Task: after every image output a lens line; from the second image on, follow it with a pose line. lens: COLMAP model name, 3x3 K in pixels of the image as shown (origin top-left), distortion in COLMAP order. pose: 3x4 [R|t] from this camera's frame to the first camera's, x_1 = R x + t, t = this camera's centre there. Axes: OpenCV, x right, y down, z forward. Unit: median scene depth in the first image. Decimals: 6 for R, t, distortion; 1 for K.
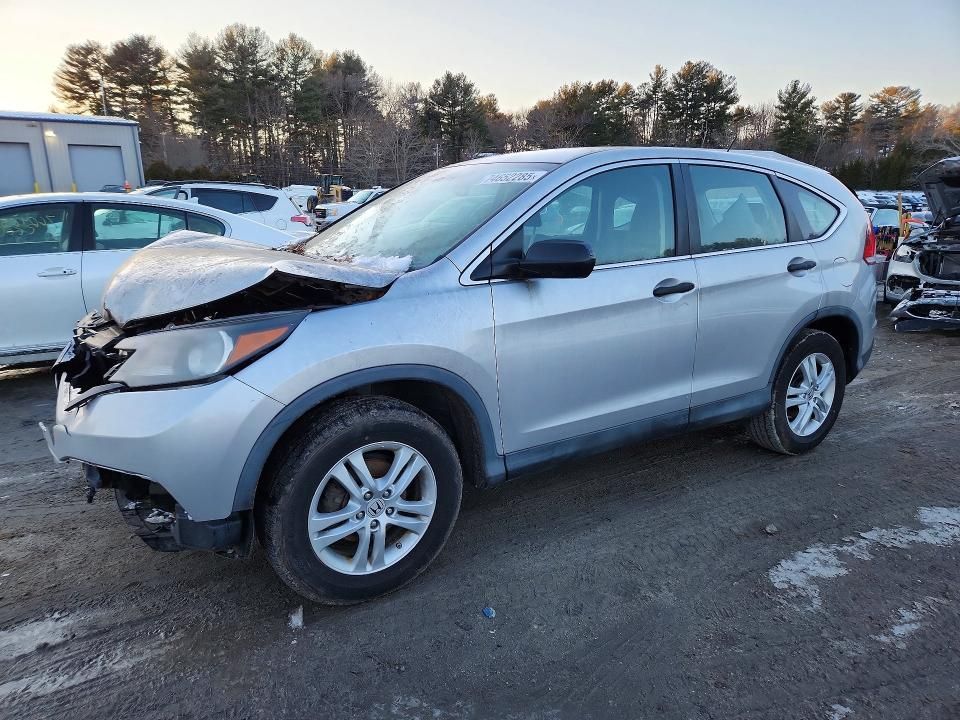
lens RADIAL K [[706.6, 0, 477.4], [0, 706.6, 357.3], [0, 0, 1]] dist [0.033831, -0.026799]
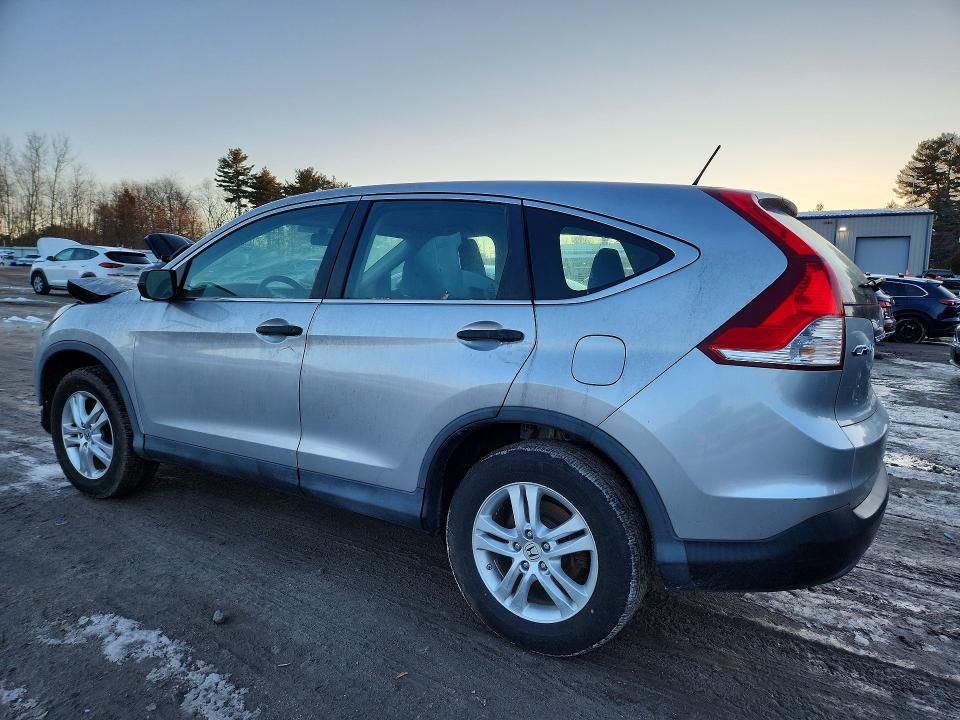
lens RADIAL K [[706.6, 0, 479.1], [0, 706.6, 360.8], [0, 0, 1]] dist [0.033831, -0.026799]
pose [[0.376848, 0.108724, -0.919872, 0.912009], [-0.227098, 0.973622, 0.022041, -0.100432], [0.898004, 0.200595, 0.391599, 0.639045]]
